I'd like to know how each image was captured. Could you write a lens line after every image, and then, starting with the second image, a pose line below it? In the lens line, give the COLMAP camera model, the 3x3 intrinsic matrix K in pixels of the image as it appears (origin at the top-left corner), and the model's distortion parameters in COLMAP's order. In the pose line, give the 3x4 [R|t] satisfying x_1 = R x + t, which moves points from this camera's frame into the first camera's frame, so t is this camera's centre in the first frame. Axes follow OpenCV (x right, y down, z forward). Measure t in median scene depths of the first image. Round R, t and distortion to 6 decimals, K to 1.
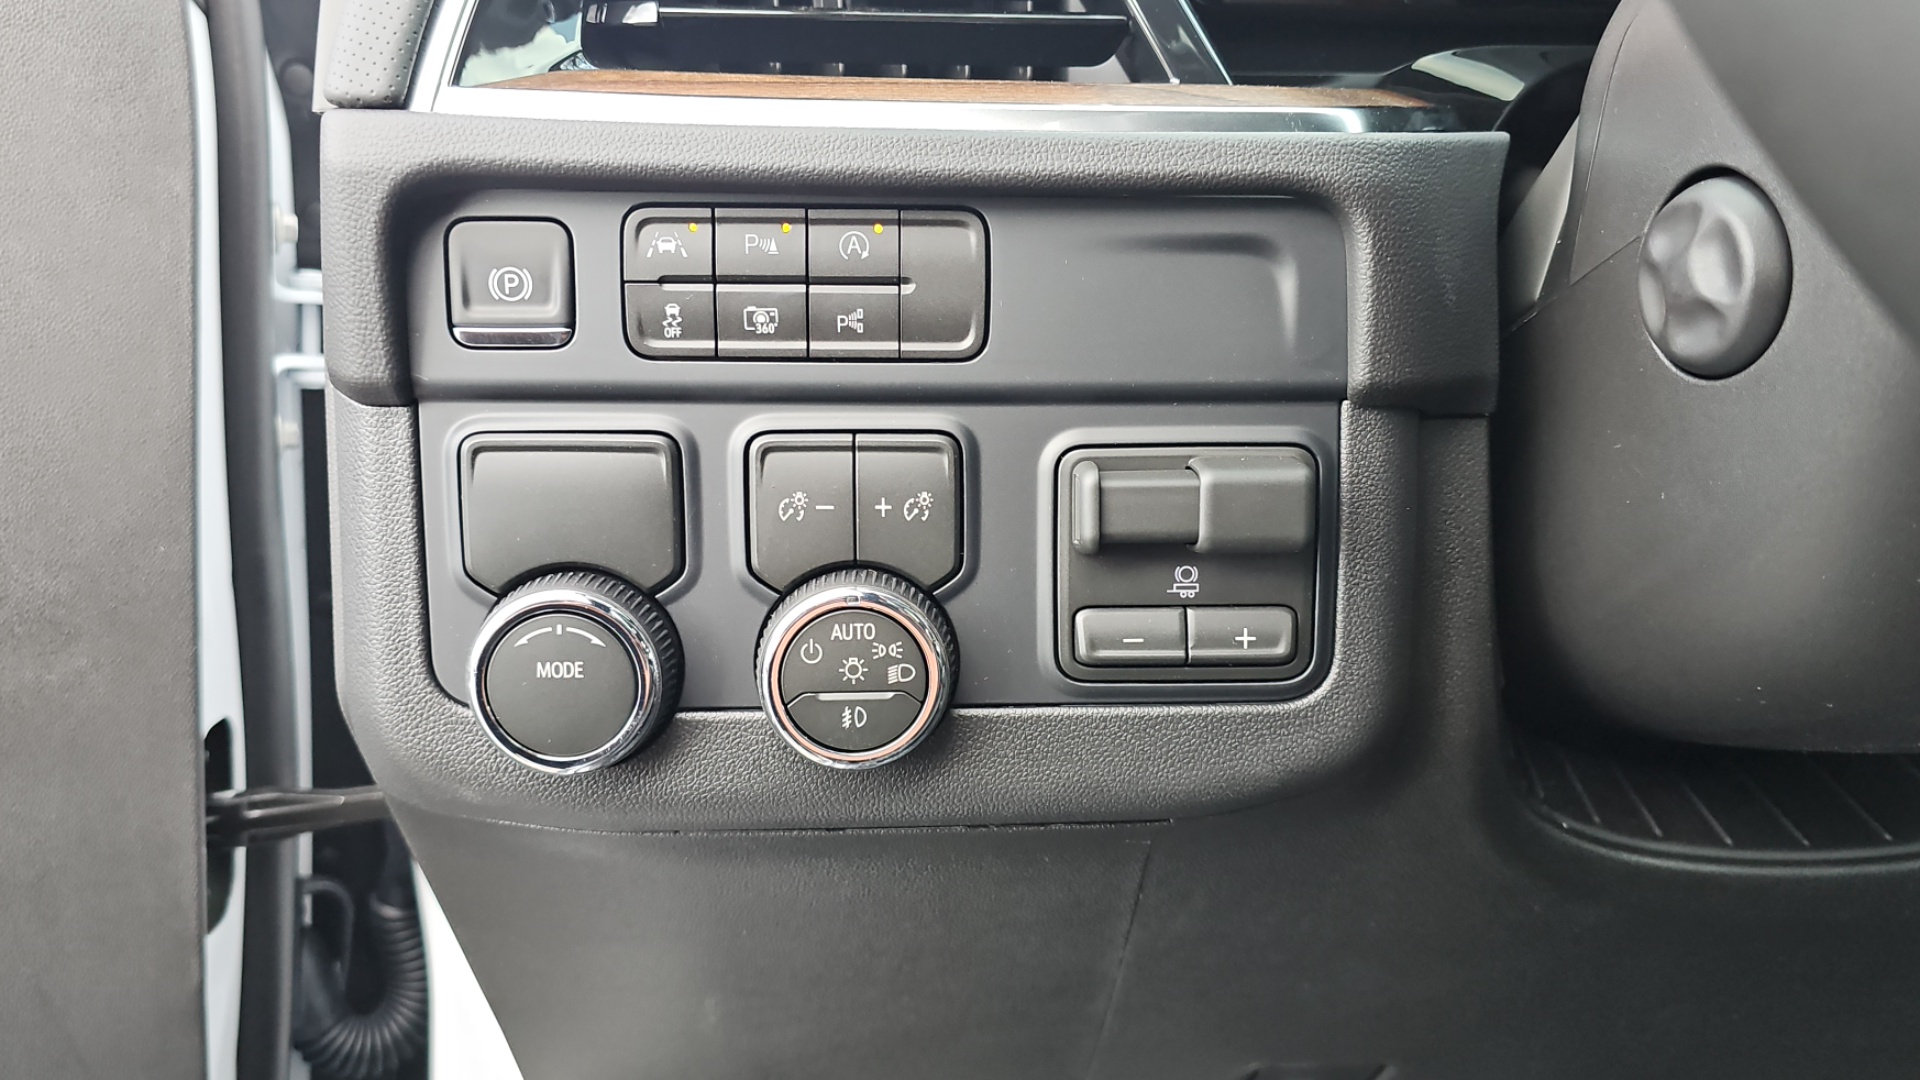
lens RADIAL K [[1398.9, 0, 956.2], [0, 1398.9, 528.8], [0, 0, 1]] dist [0.045941, -0.058454]
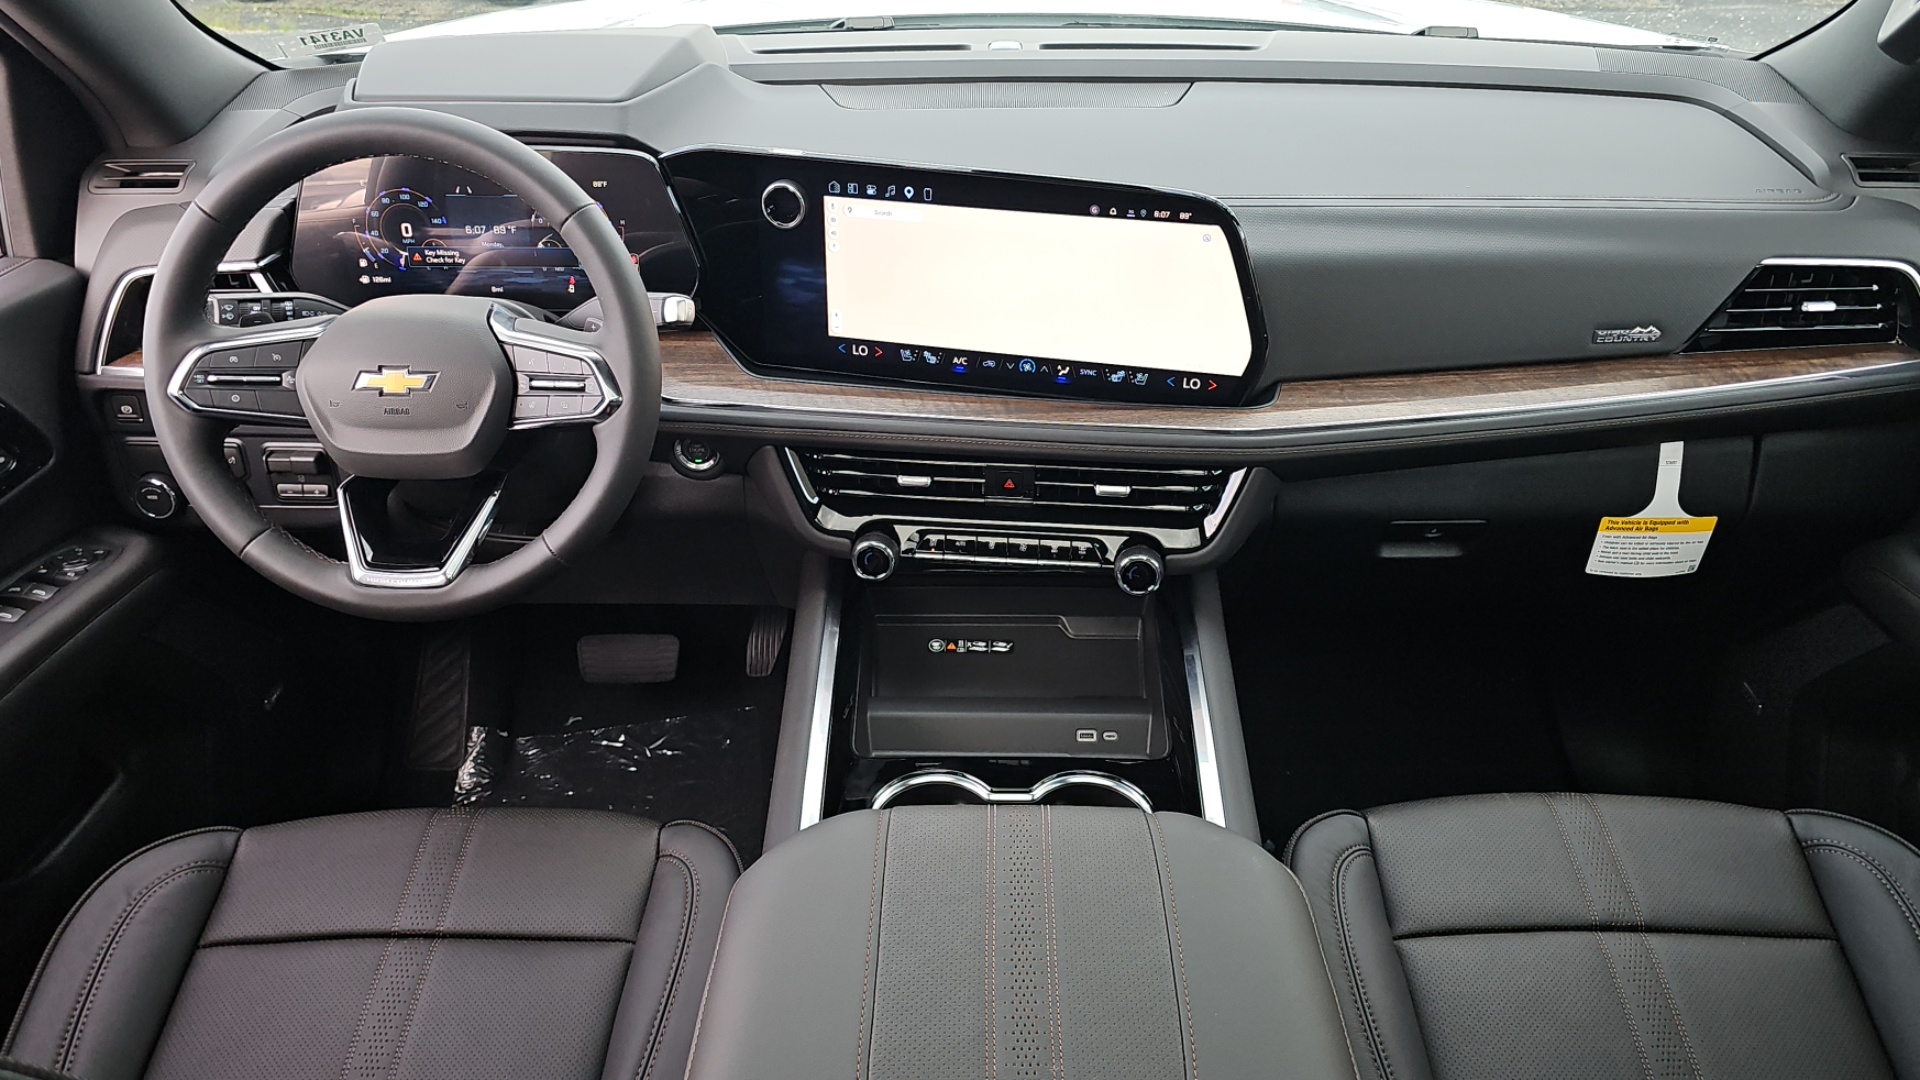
lens RADIAL K [[1398.9, 0, 988.6], [0, 1398.9, 540.9], [0, 0, 1]] dist [0.045941, -0.058454]
pose [[0.998534, 0.026570, -0.047152, 2.470174], [-0.010864, 0.951871, 0.306305, -1.118394], [0.053021, -0.305344, 0.950765, -2.999373]]
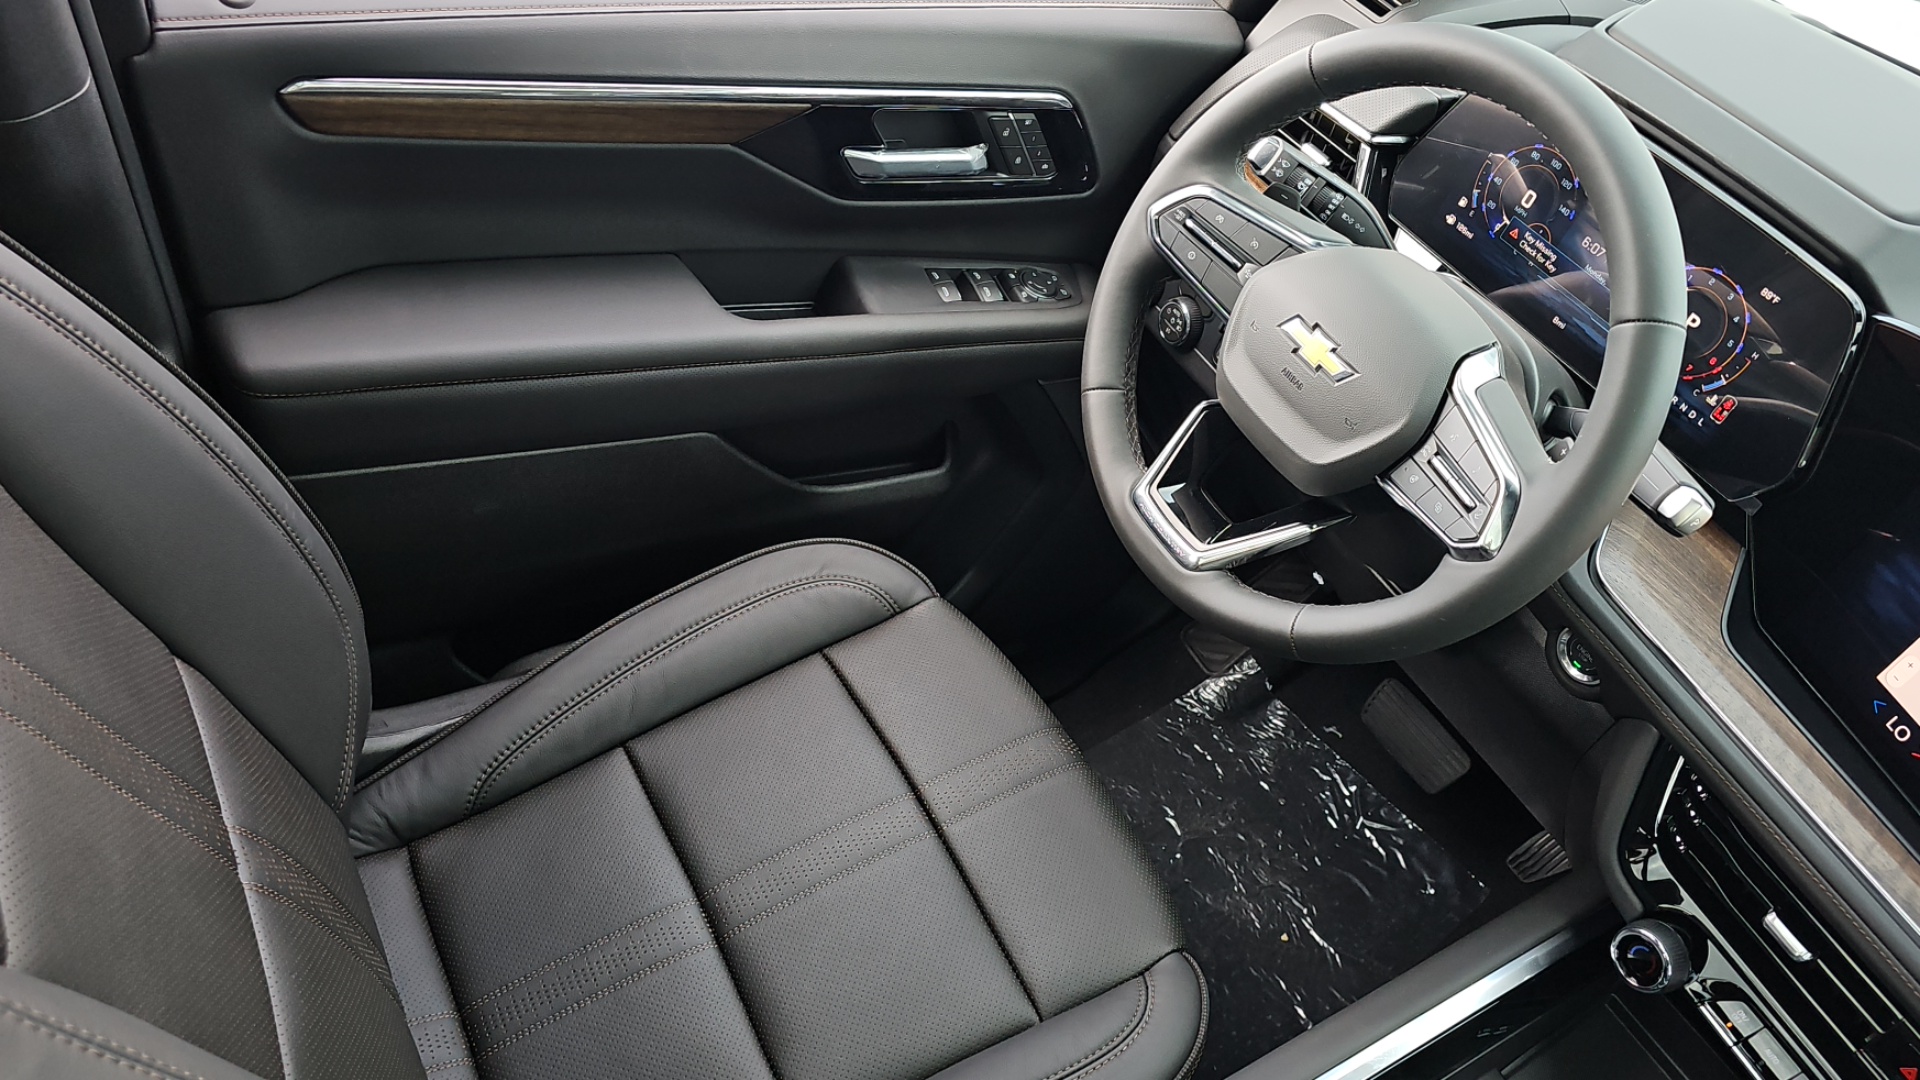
lens RADIAL K [[1398.9, 0, 969.6], [0, 1398.9, 541.6], [0, 0, 1]] dist [0.045941, -0.058454]
pose [[0.440723, 0.684244, -0.581011, 2.408346], [-0.408387, 0.729238, 0.549028, -1.388651], [0.799364, -0.004691, 0.600828, -1.855151]]
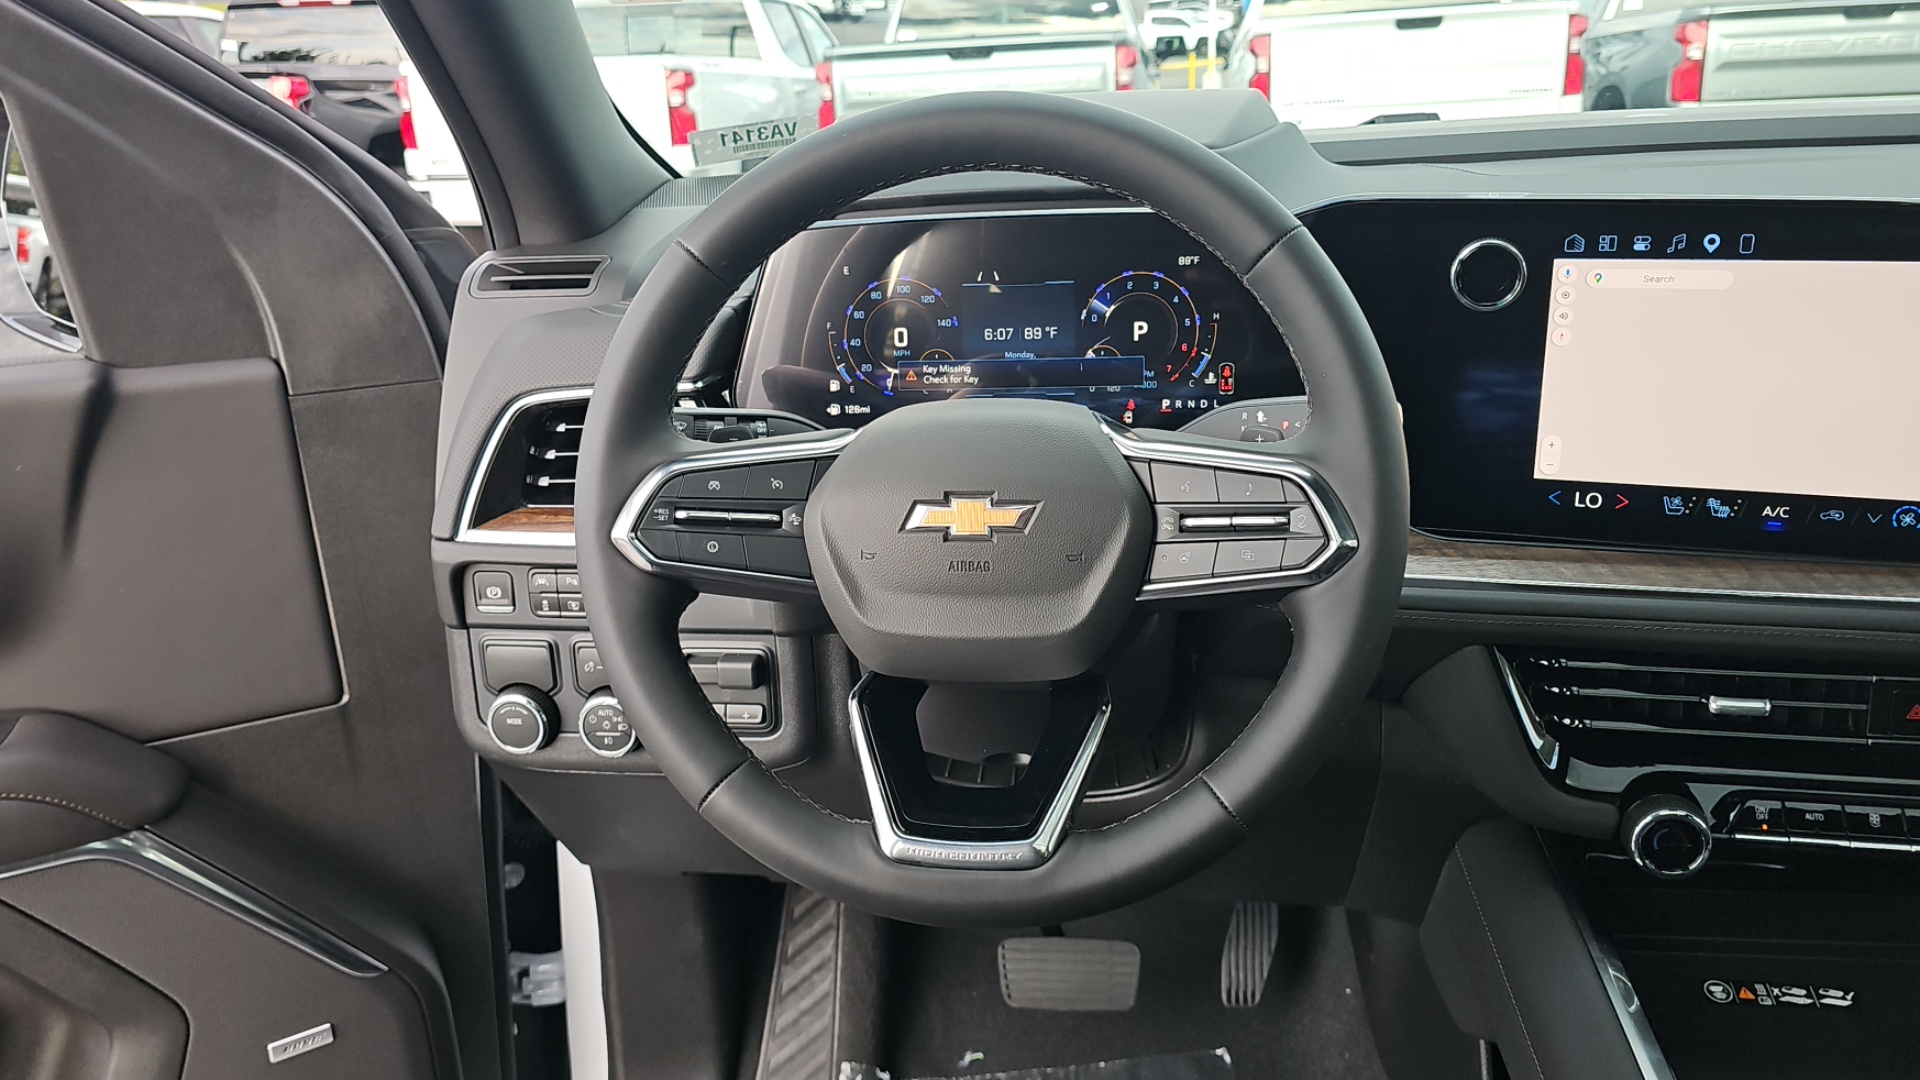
lens RADIAL K [[1398.9, 0, 967.6], [0, 1398.9, 515.5], [0, 0, 1]] dist [0.045941, -0.058454]
pose [[0.983114, 0.009881, -0.182725, 1.185828], [0.008412, 0.995046, 0.099064, -0.612276], [0.182799, -0.098928, 0.978160, -1.669141]]
